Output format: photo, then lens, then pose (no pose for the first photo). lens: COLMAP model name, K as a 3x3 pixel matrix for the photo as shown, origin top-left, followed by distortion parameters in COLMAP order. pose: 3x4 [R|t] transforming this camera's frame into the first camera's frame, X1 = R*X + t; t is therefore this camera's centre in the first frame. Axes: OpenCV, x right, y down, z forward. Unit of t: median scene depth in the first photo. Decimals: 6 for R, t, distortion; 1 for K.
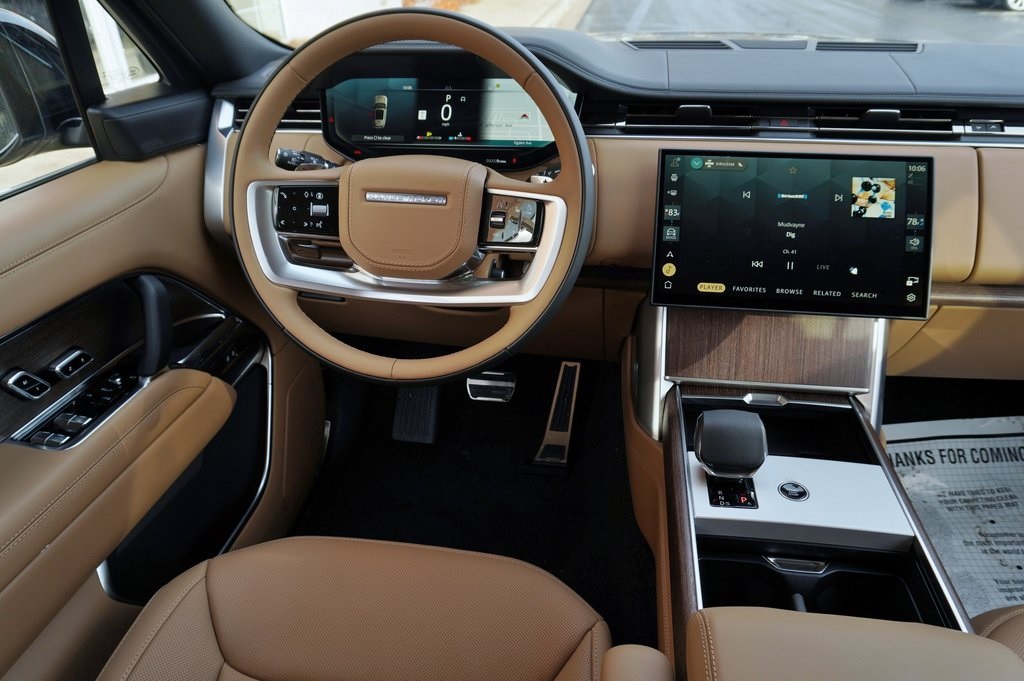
lens RADIAL K [[691.9, 0, 512.0], [0, 691.9, 340.5], [0, 0, 1]] dist [-0.041148, 0.037872]
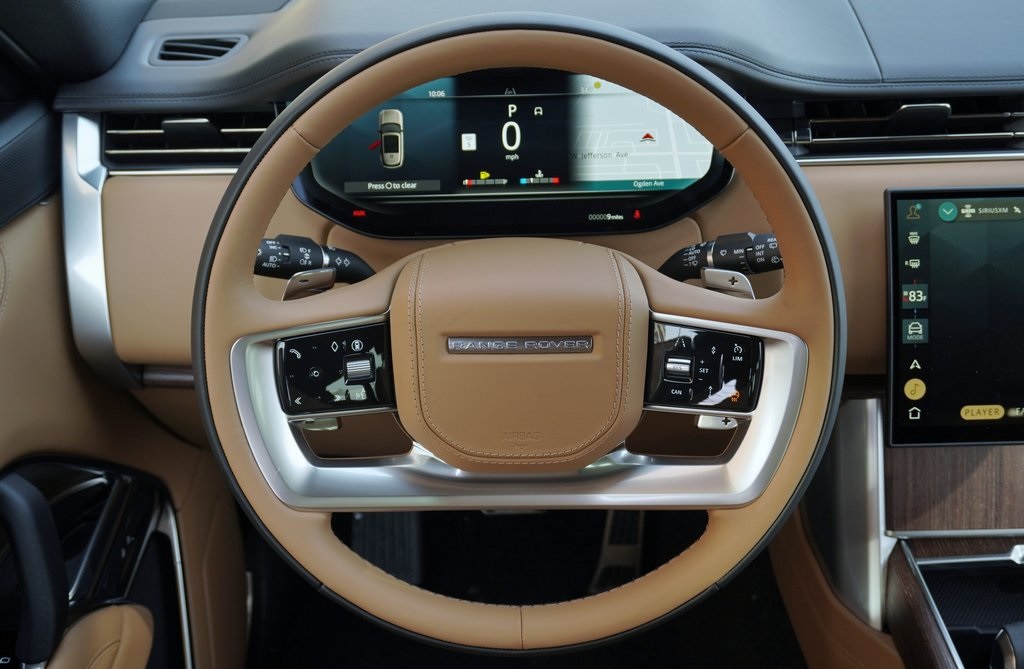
lens RADIAL K [[1066.6, 0, 512.1], [0, 1066.6, 340.2], [0, 0, 1]] dist [0.005136, 0.004561]
pose [[0.985563, -0.098105, 0.137992, -0.251876], [0.085815, 0.992020, 0.092367, -0.260582], [-0.145953, -0.079192, 0.986117, 0.108977]]
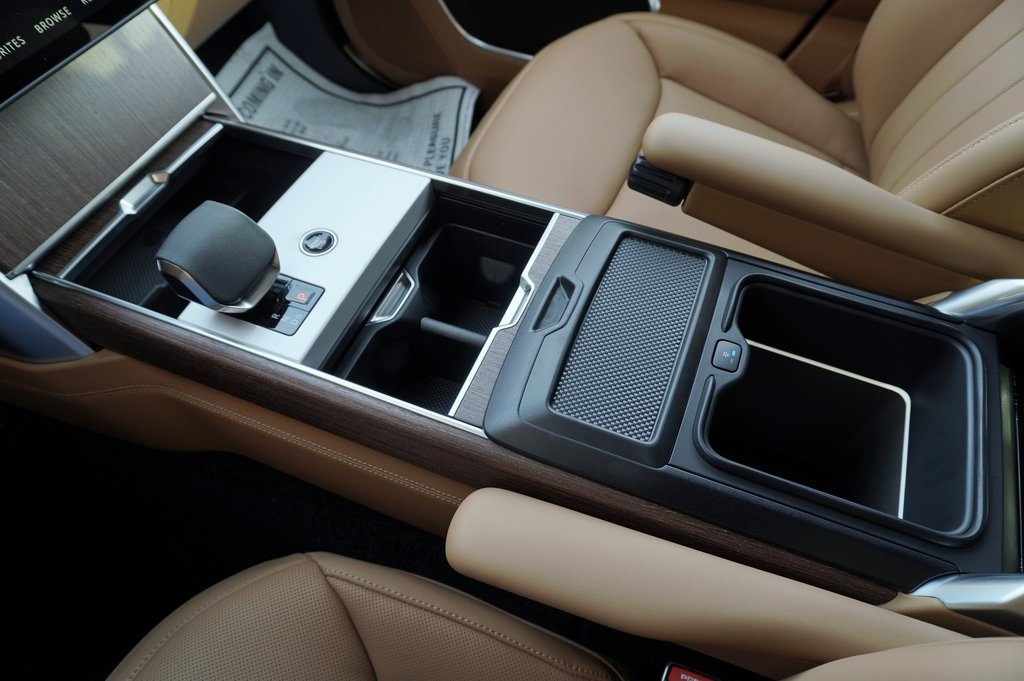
lens RADIAL K [[691.9, 0, 512.0], [0, 691.9, 340.5], [0, 0, 1]] dist [-0.041148, 0.037872]
pose [[0.239989, -0.769461, 0.591891, -0.064685], [0.480536, 0.623931, 0.616275, -0.069445], [-0.843499, 0.136525, 0.519491, 0.375872]]
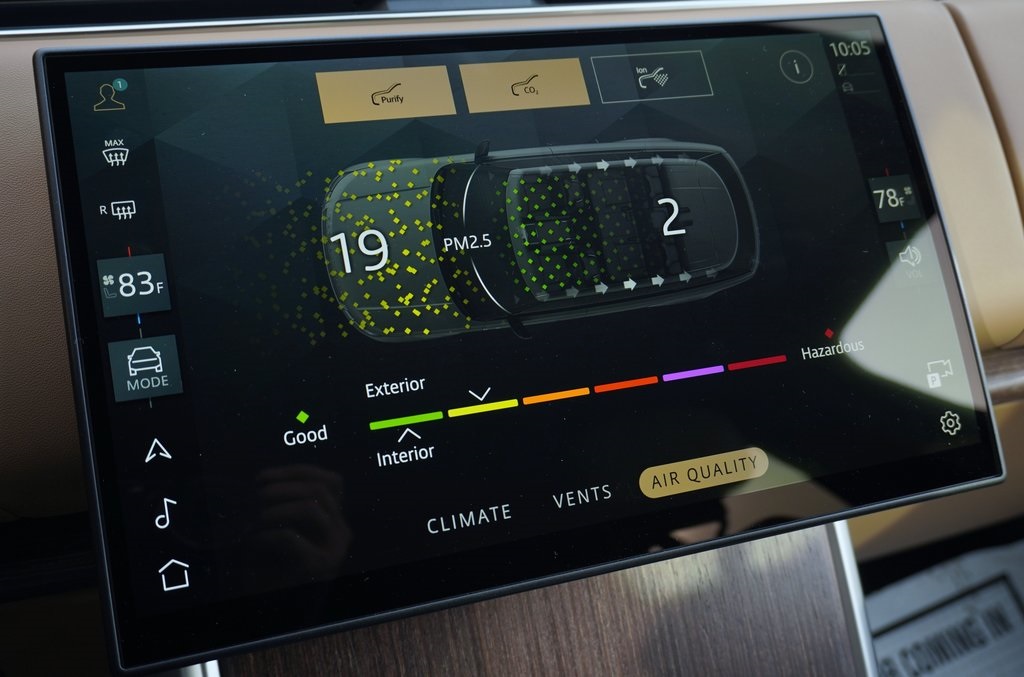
lens RADIAL K [[1027.7, 0, 512.0], [0, 1027.7, 338.5], [0, 0, 1]] dist [-0.003976, 0.024092]
pose [[0.884474, -0.170703, 0.434242, 0.185064], [0.237627, 0.965733, -0.104370, -0.093263], [-0.401546, 0.195500, 0.894729, 0.602748]]
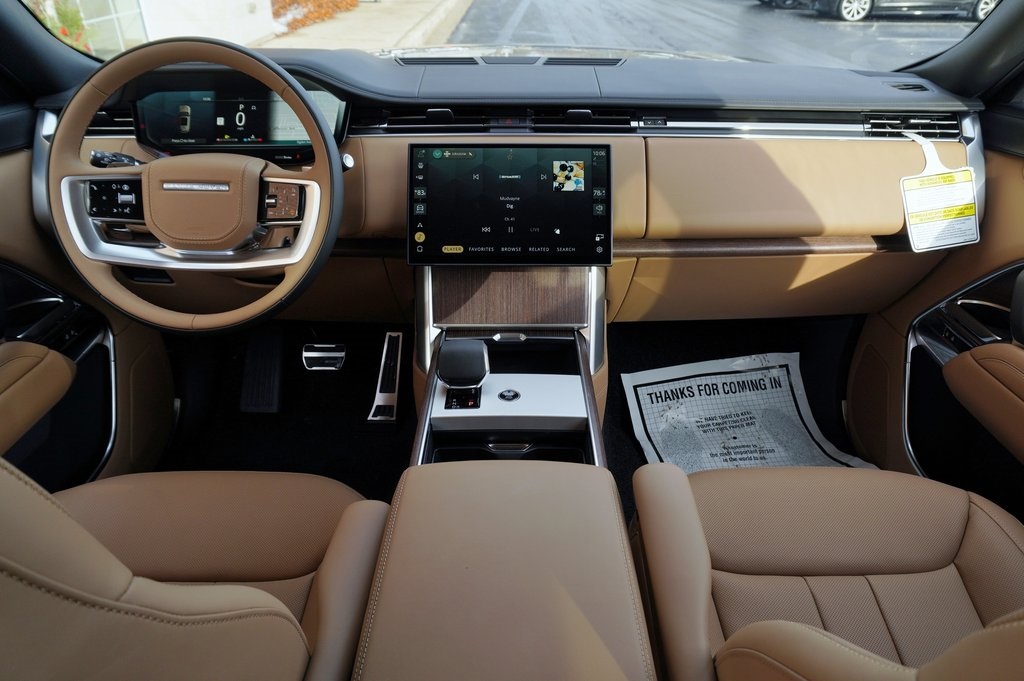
lens RADIAL K [[691.9, 0, 512.0], [0, 691.9, 340.5], [0, 0, 1]] dist [-0.041148, 0.037872]
pose [[0.988888, -0.058002, 0.136883, 0.205775], [0.059022, 0.998251, -0.003399, 0.101859], [-0.136447, 0.011440, 0.990581, -0.288970]]
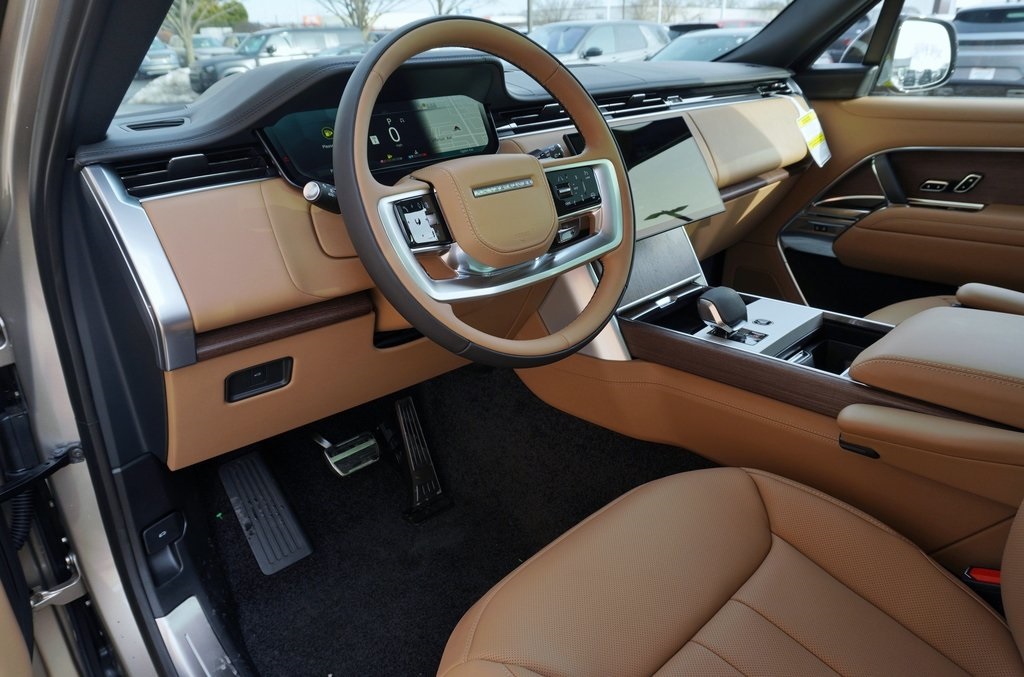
lens RADIAL K [[706.6, 0, 512.0], [0, 706.6, 338.5], [0, 0, 1]] dist [-0.032726, 0.000870]
pose [[0.606066, -0.314113, 0.730765, -0.890349], [0.422670, 0.905459, 0.038658, -0.032117], [-0.673820, 0.285443, 0.681534, 0.292326]]
